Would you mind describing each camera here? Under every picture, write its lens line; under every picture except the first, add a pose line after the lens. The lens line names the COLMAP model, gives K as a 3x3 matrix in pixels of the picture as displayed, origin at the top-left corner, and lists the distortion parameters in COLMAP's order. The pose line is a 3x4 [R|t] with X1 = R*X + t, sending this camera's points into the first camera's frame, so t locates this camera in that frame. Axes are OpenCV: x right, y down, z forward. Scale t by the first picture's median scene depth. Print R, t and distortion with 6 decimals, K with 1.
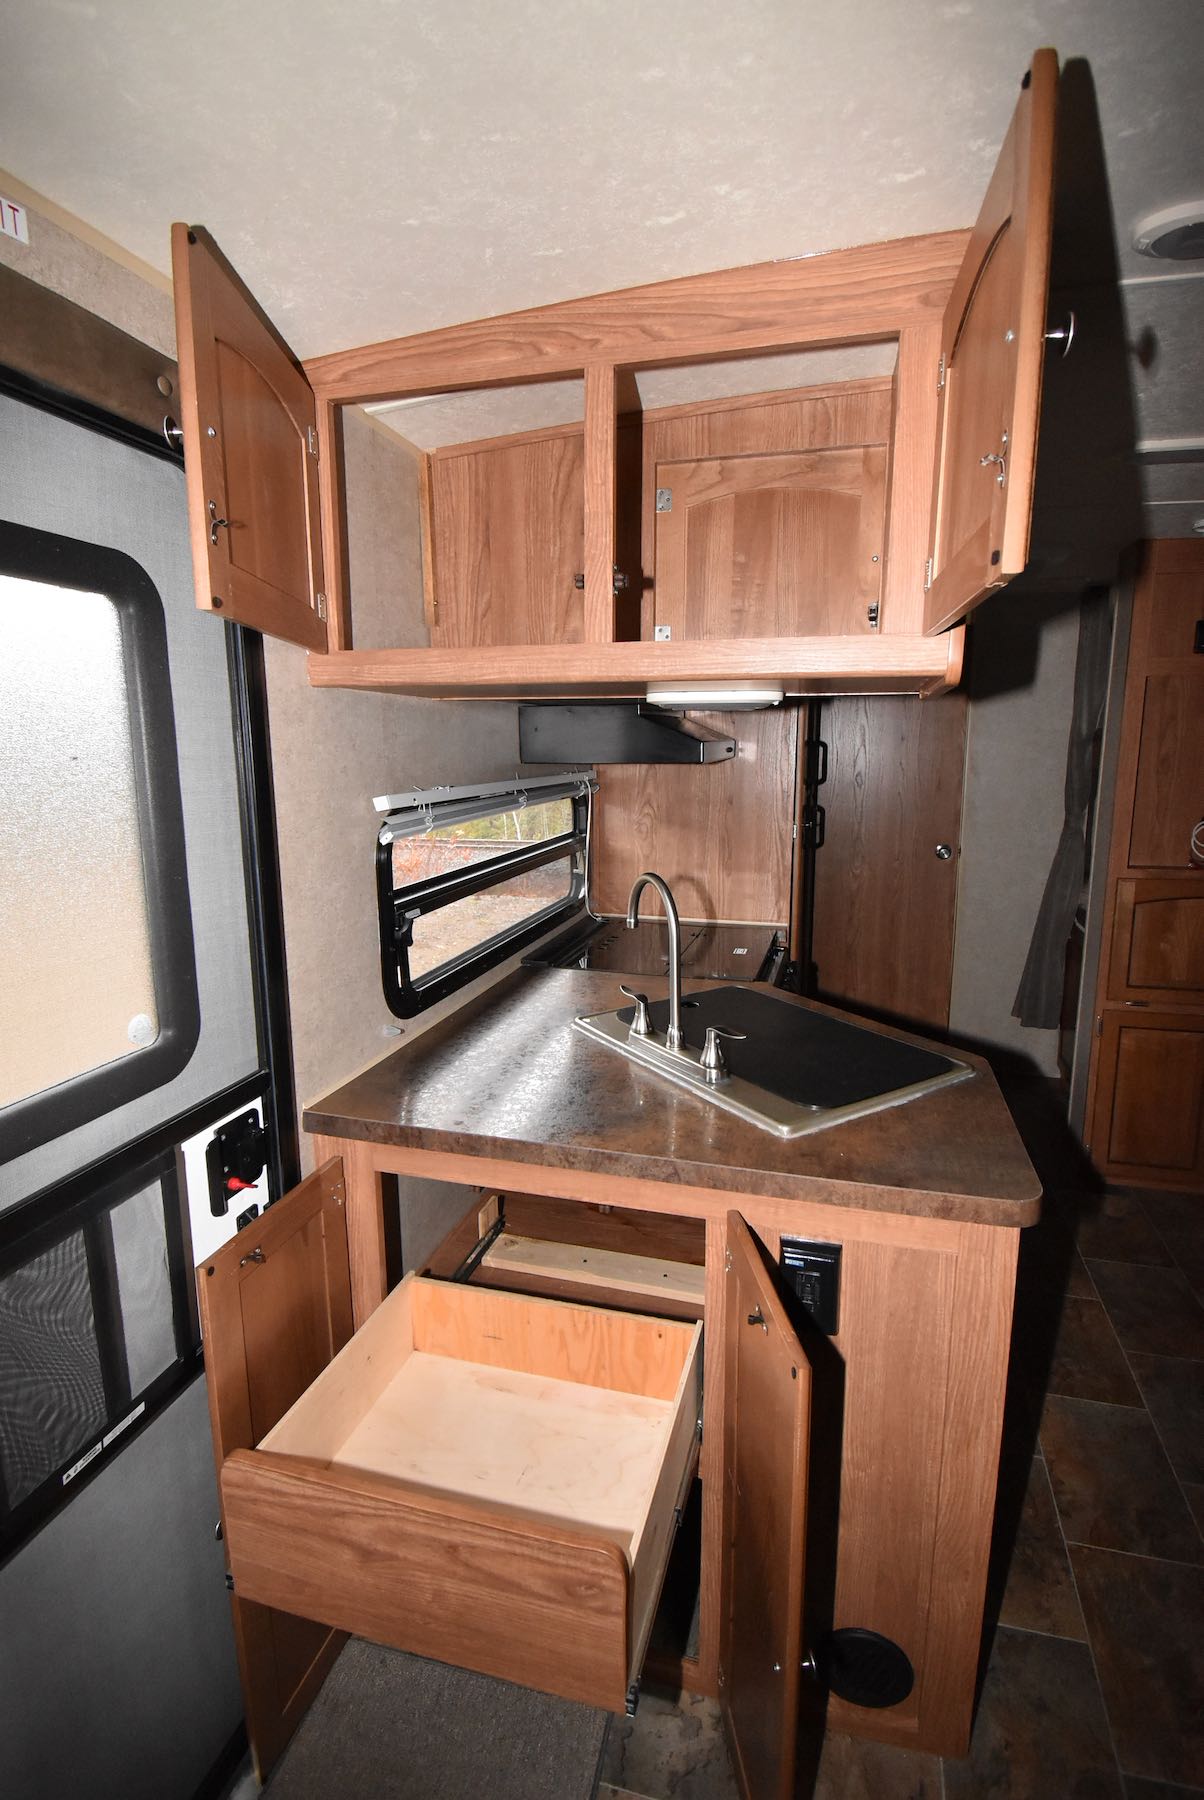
lens RADIAL K [[853.6, 0, 607.5], [0, 853.6, 902.3], [0, 0, 1]] dist [-0.023927, -0.000620]
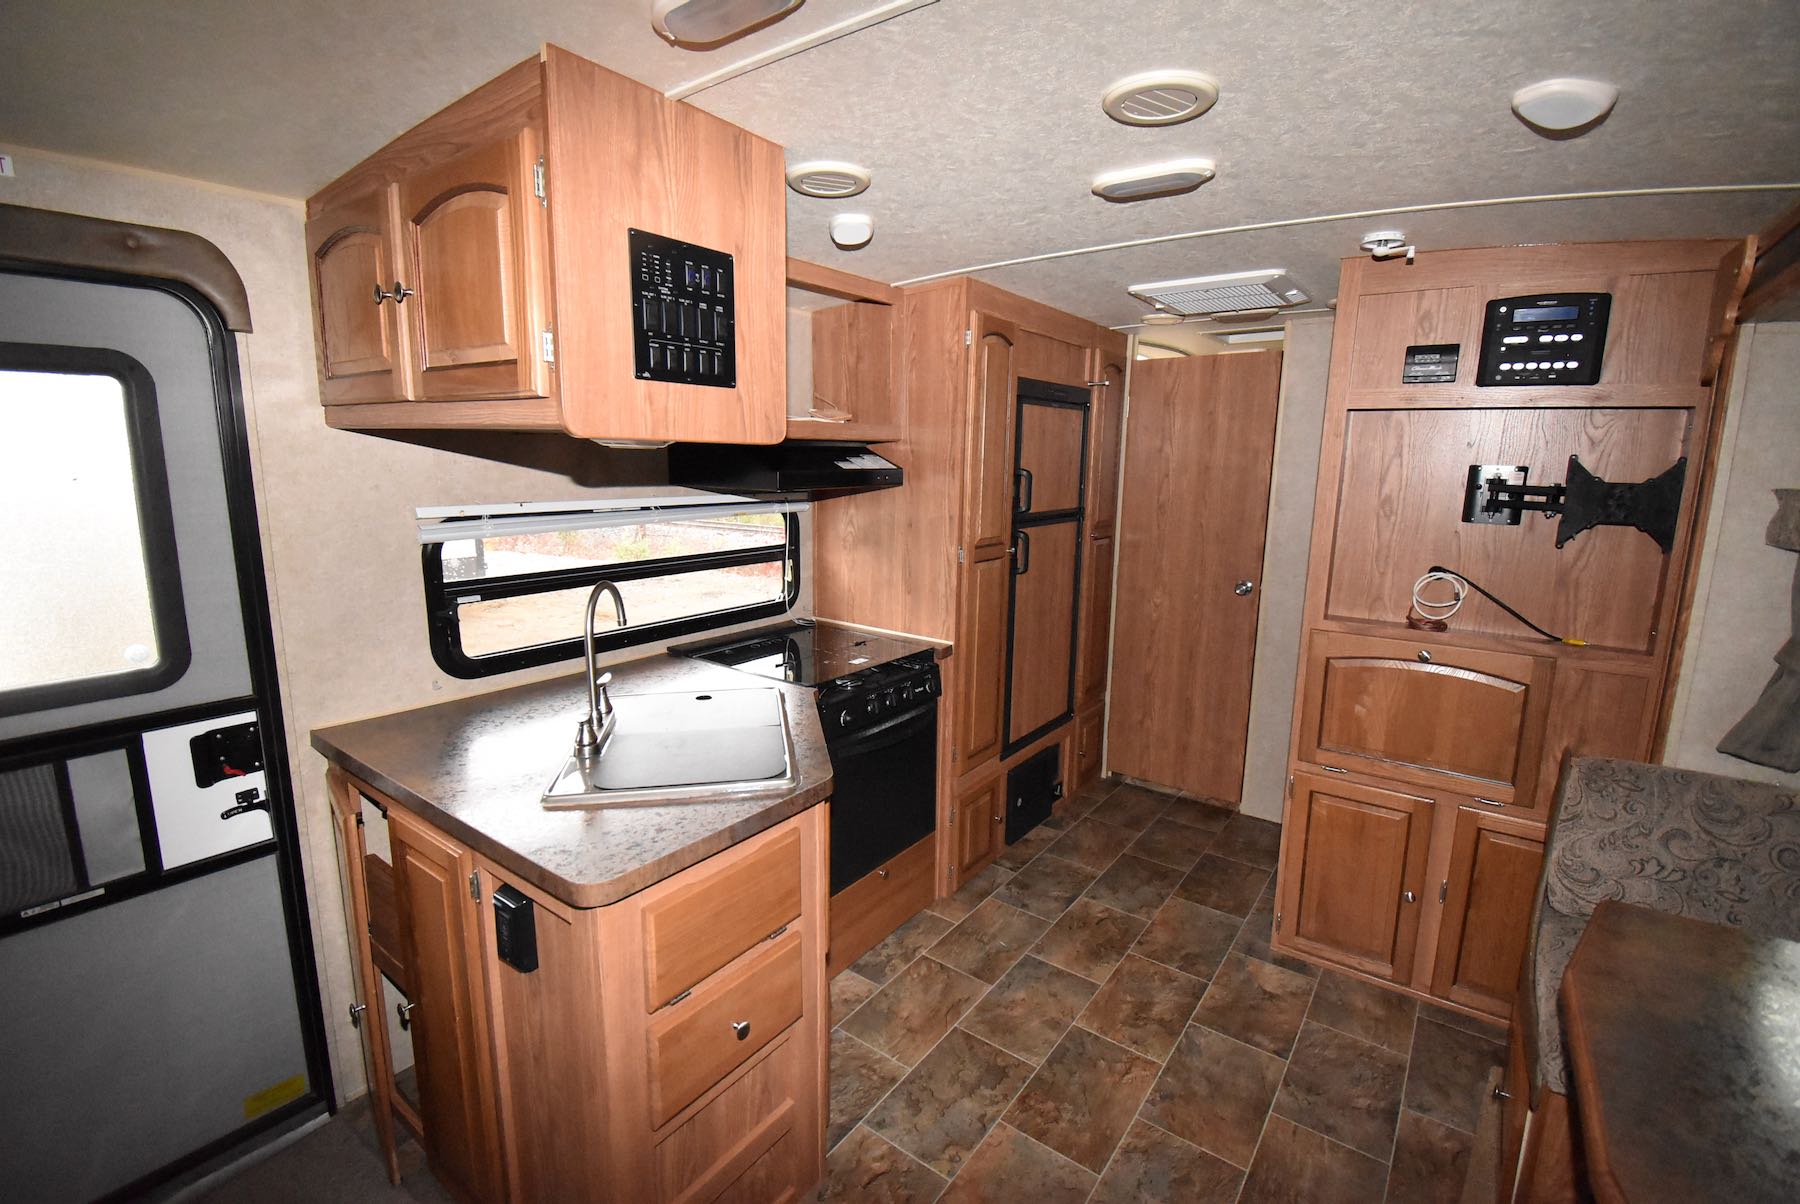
lens RADIAL K [[793.6, 0, 917.7], [0, 793.6, 599.4], [0, 0, 1]] dist [0.005446, -0.018128]
pose [[0.937576, 0.082890, -0.337757, 0.502682], [-0.084276, 0.996386, 0.010586, -0.034232], [0.337414, 0.018540, 0.941174, 0.050629]]
